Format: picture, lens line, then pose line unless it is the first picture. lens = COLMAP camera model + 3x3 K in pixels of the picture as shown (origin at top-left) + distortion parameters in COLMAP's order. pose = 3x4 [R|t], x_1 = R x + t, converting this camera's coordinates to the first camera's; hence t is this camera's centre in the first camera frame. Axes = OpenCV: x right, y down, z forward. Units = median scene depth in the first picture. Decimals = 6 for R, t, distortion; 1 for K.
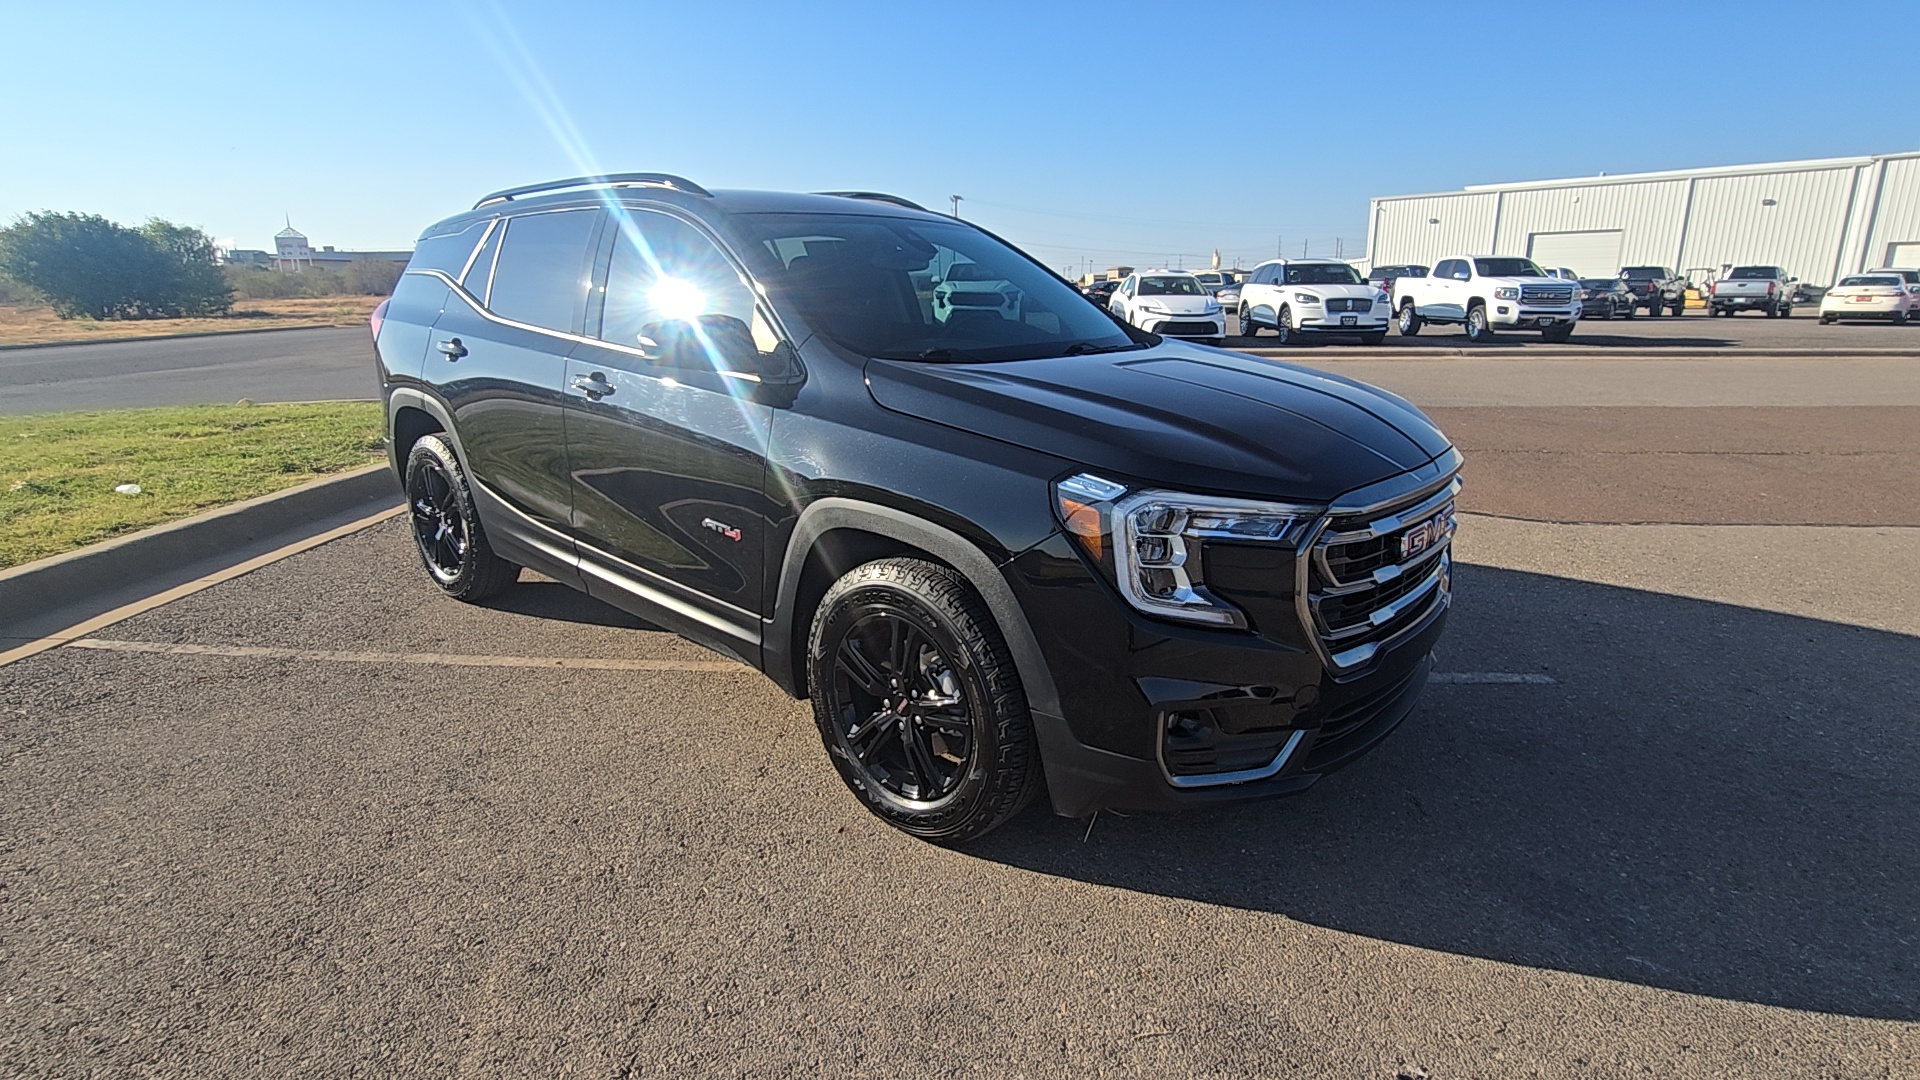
lens RADIAL K [[973.7, 0, 931.9], [0, 973.7, 536.9], [0, 0, 1]] dist [0.001858, -0.000884]
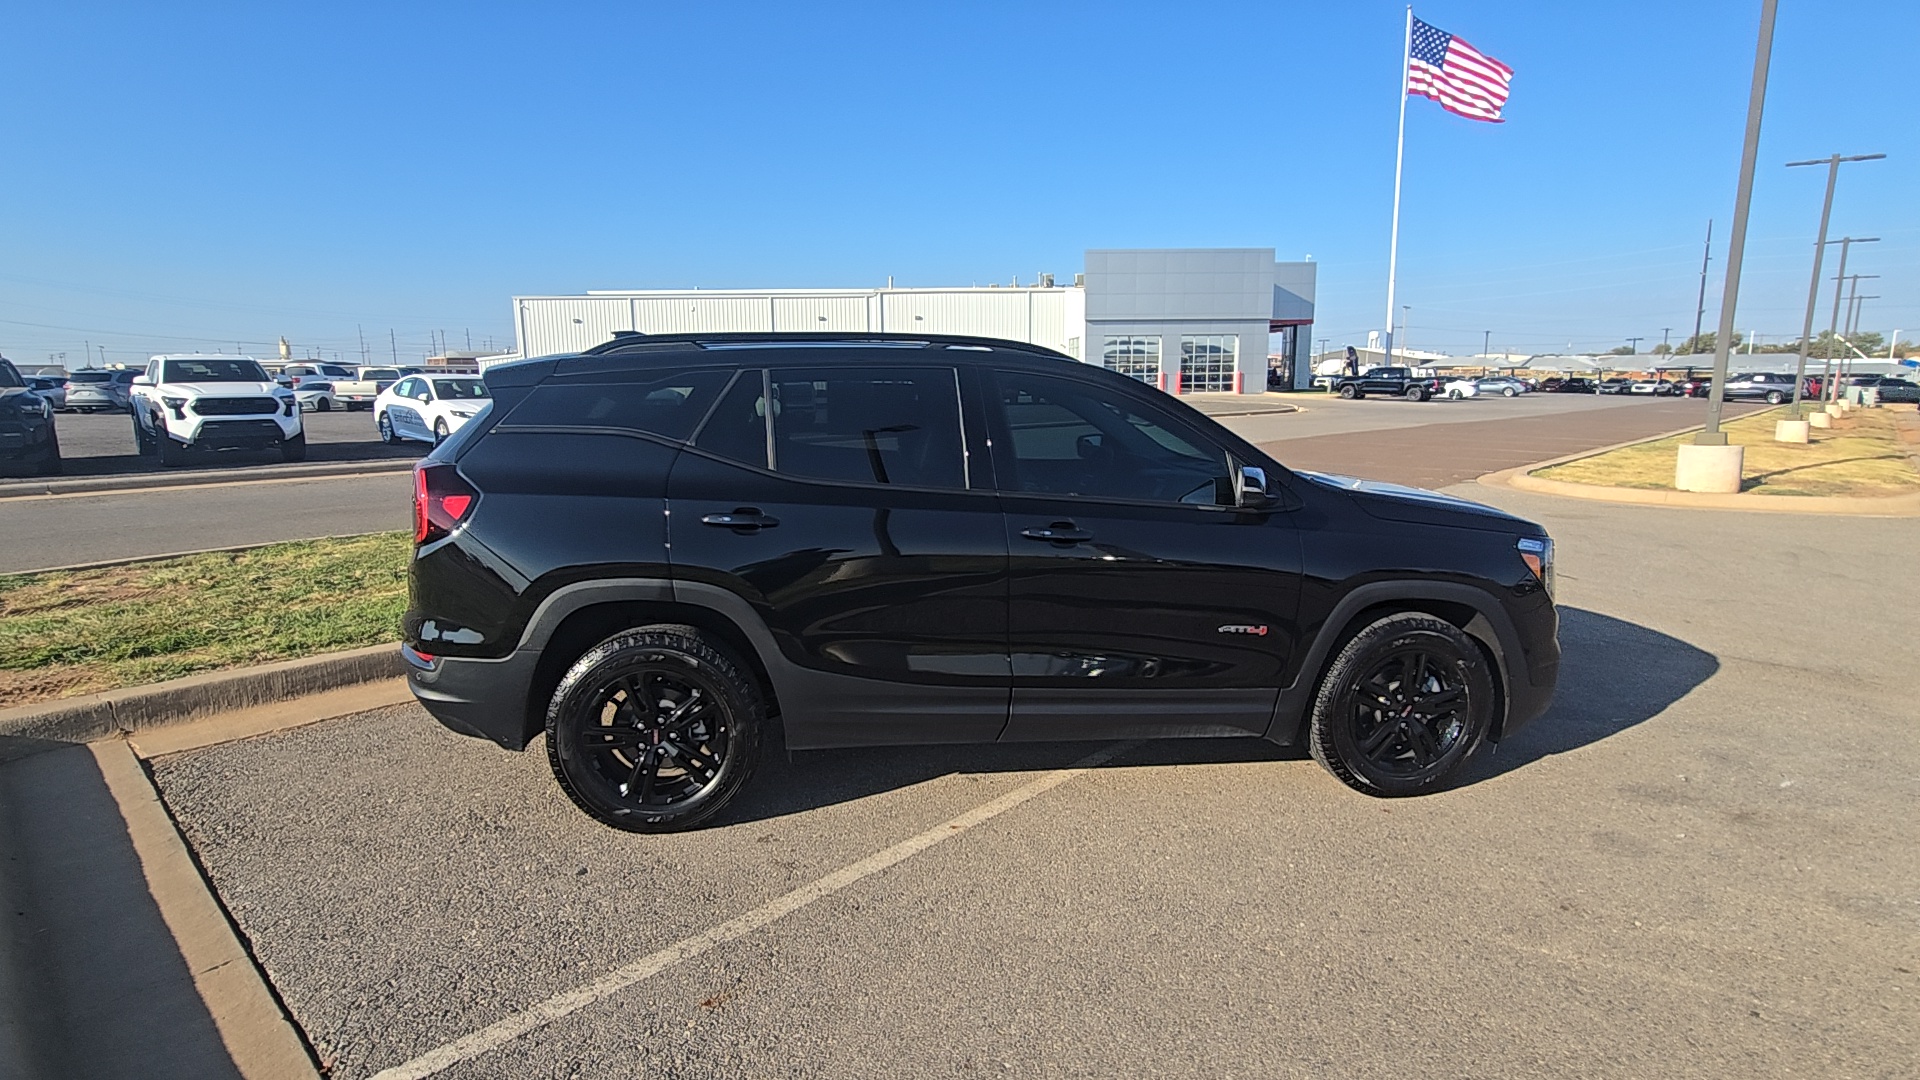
lens RADIAL K [[973.7, 0, 947.3], [0, 973.7, 539.2], [0, 0, 1]] dist [0.001858, -0.000884]
pose [[0.656096, -0.125376, 0.744190, -1.308119], [0.189819, 0.981817, -0.001939, -0.184548], [-0.730415, 0.142534, 0.667965, 0.387704]]
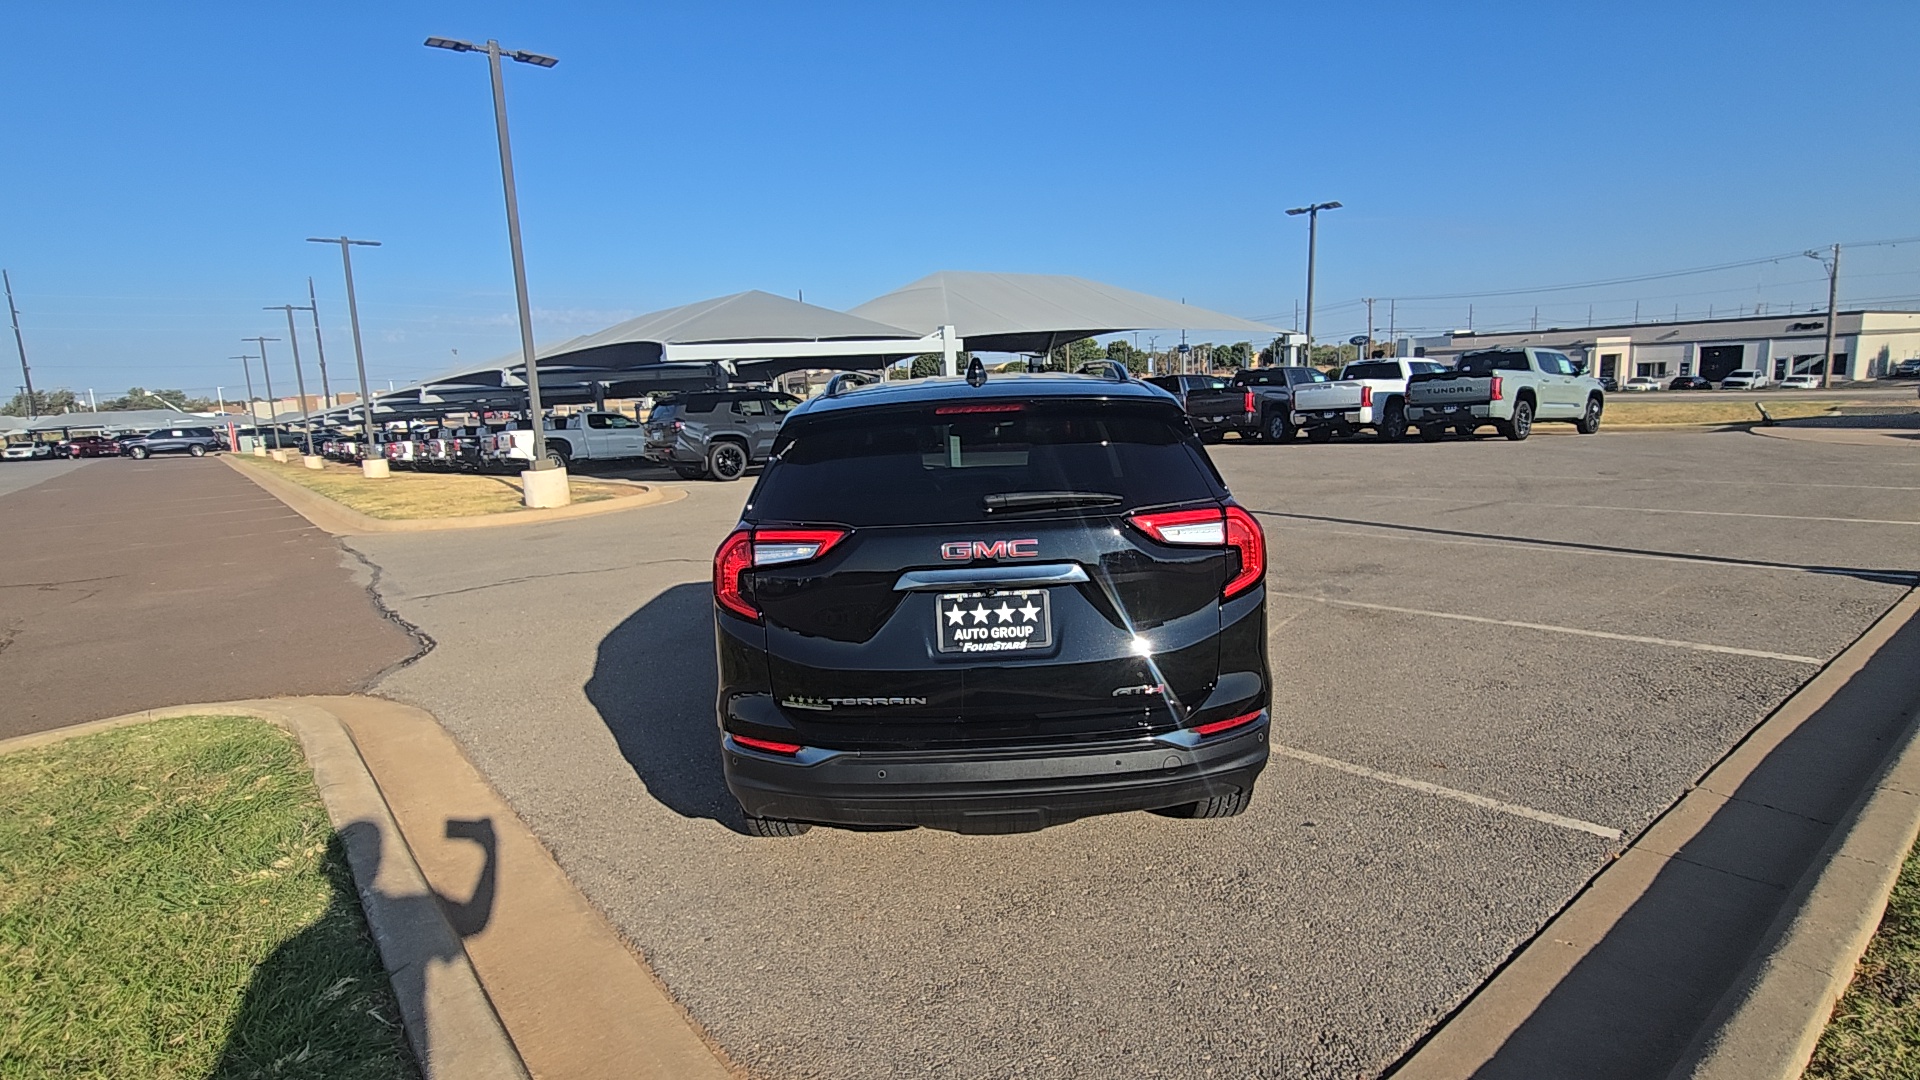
lens RADIAL K [[973.7, 0, 952.7], [0, 973.7, 539.6], [0, 0, 1]] dist [0.001858, -0.000884]
pose [[-0.656642, -0.082055, 0.749726, -1.413677], [0.240933, 0.919155, 0.311618, -0.715741], [-0.714684, 0.385255, -0.583785, 2.322809]]
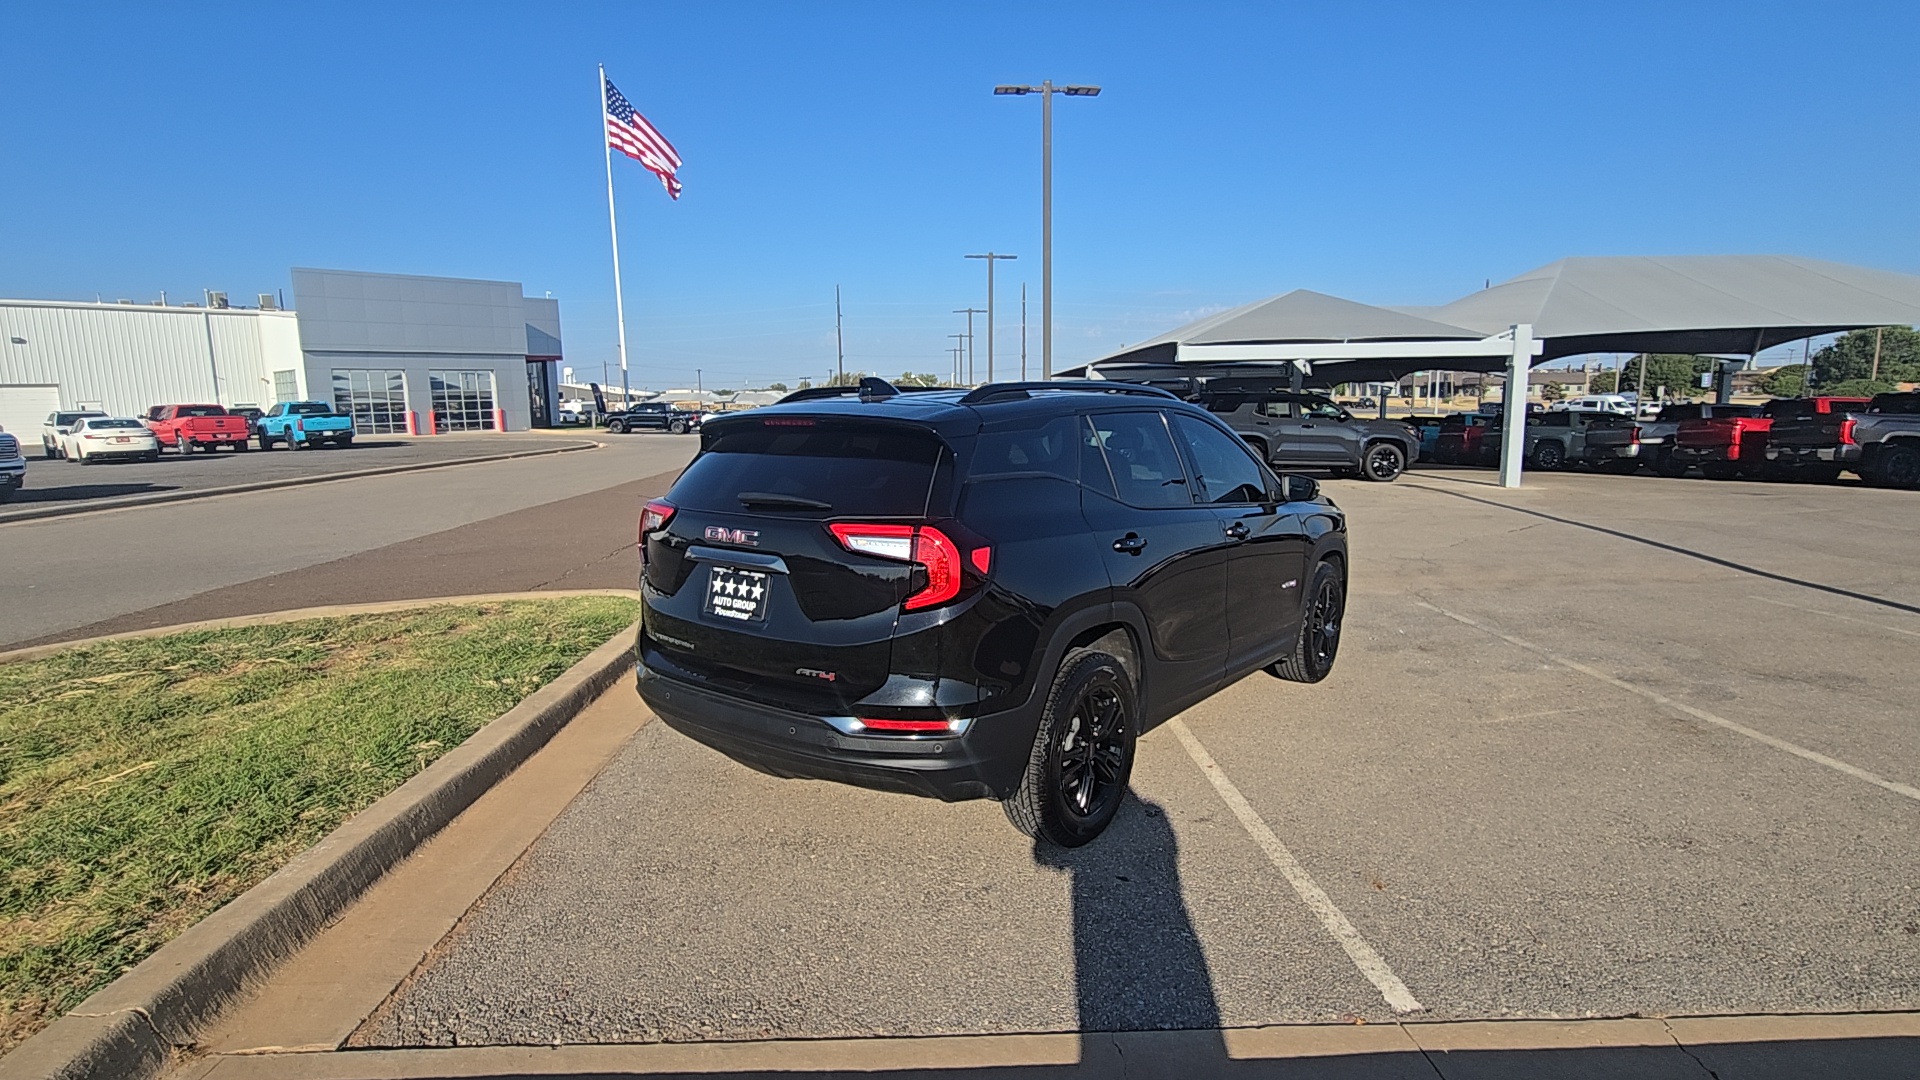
lens RADIAL K [[973.7, 0, 951.7], [0, 973.7, 538.6], [0, 0, 1]] dist [0.001858, -0.000884]
pose [[-0.063633, -0.134960, 0.988806, -1.893411], [0.264509, 0.953097, 0.147108, -0.510428], [-0.962281, 0.270909, -0.024951, 1.550692]]
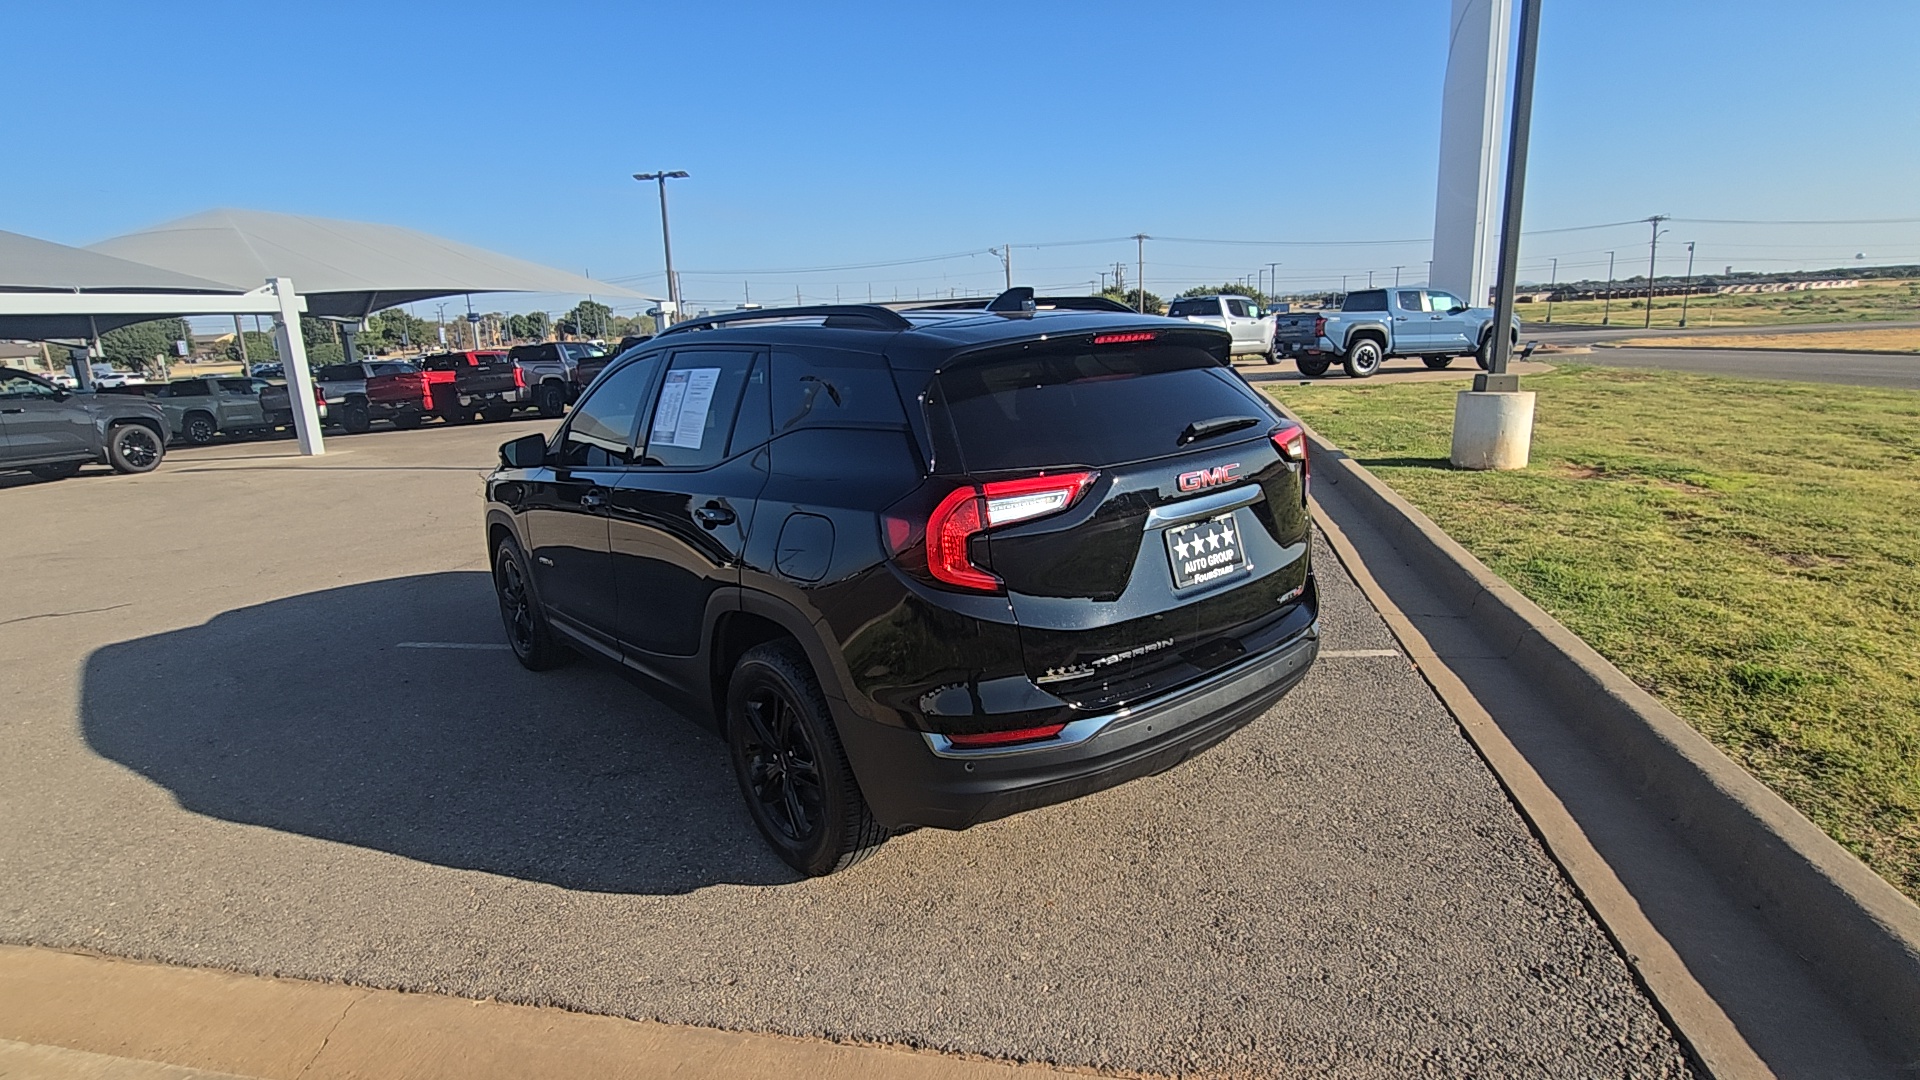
lens RADIAL K [[973.7, 0, 948.6], [0, 973.7, 545.1], [0, 0, 1]] dist [0.001858, -0.000884]
pose [[-0.984324, 0.014724, 0.175753, -0.672331], [0.095187, 0.883266, 0.459109, -0.794676], [-0.148477, 0.468641, -0.870822, 2.617626]]
